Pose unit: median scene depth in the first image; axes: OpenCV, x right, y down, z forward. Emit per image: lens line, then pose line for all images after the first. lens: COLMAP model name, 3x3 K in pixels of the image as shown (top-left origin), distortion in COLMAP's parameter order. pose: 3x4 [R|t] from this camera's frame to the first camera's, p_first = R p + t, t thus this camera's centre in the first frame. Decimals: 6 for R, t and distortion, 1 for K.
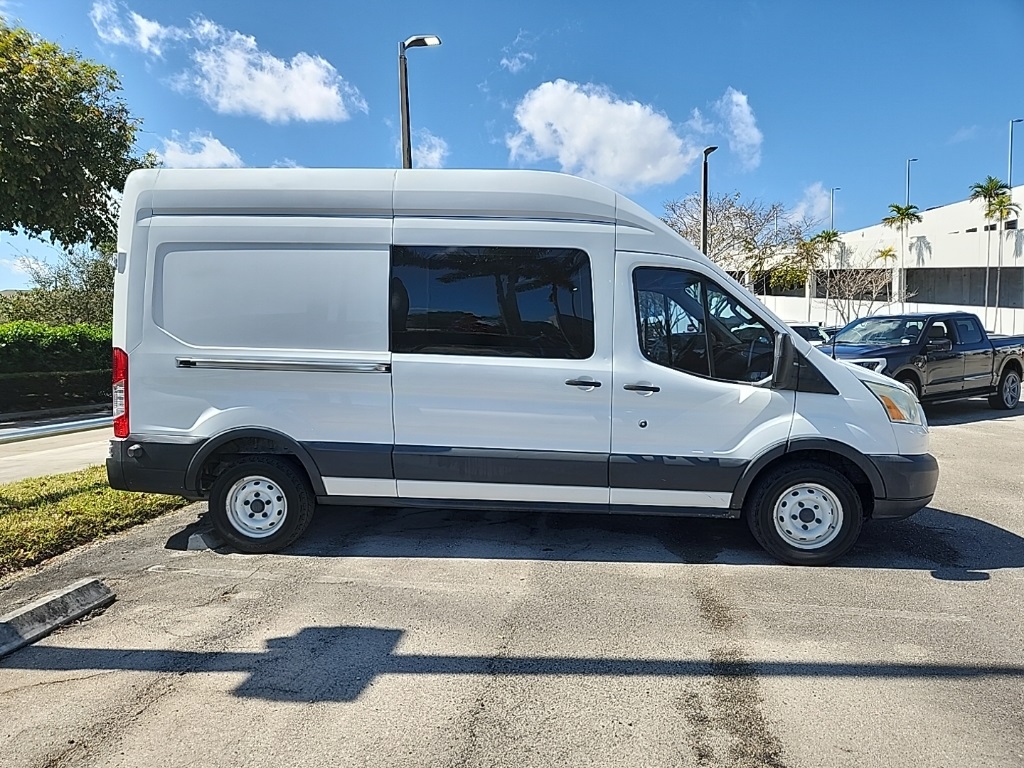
lens RADIAL K [[681.7, 0, 512.0], [0, 681.7, 384.0], [0, 0, 1]] dist [0.031015, 0.000270]
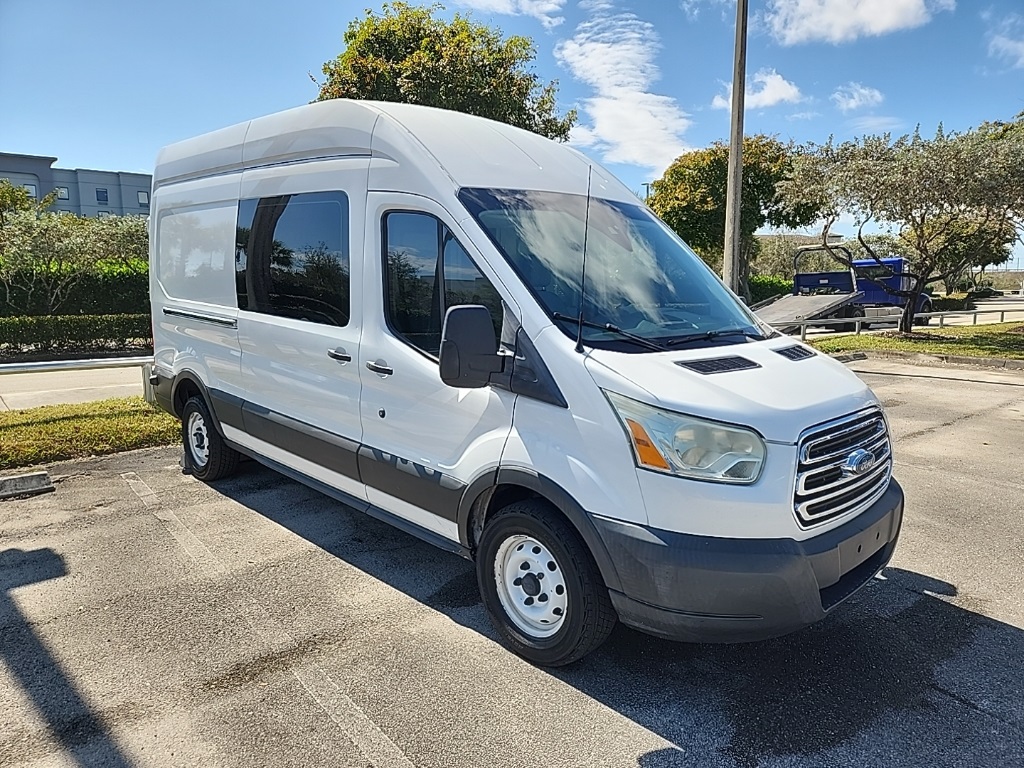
lens RADIAL K [[681.7, 0, 512.0], [0, 681.7, 384.0], [0, 0, 1]] dist [0.031015, 0.000270]
pose [[0.770464, 0.108213, -0.628231, 0.806003], [-0.053631, 0.992996, 0.105270, -0.066779], [0.635223, -0.047415, 0.770872, 0.492499]]
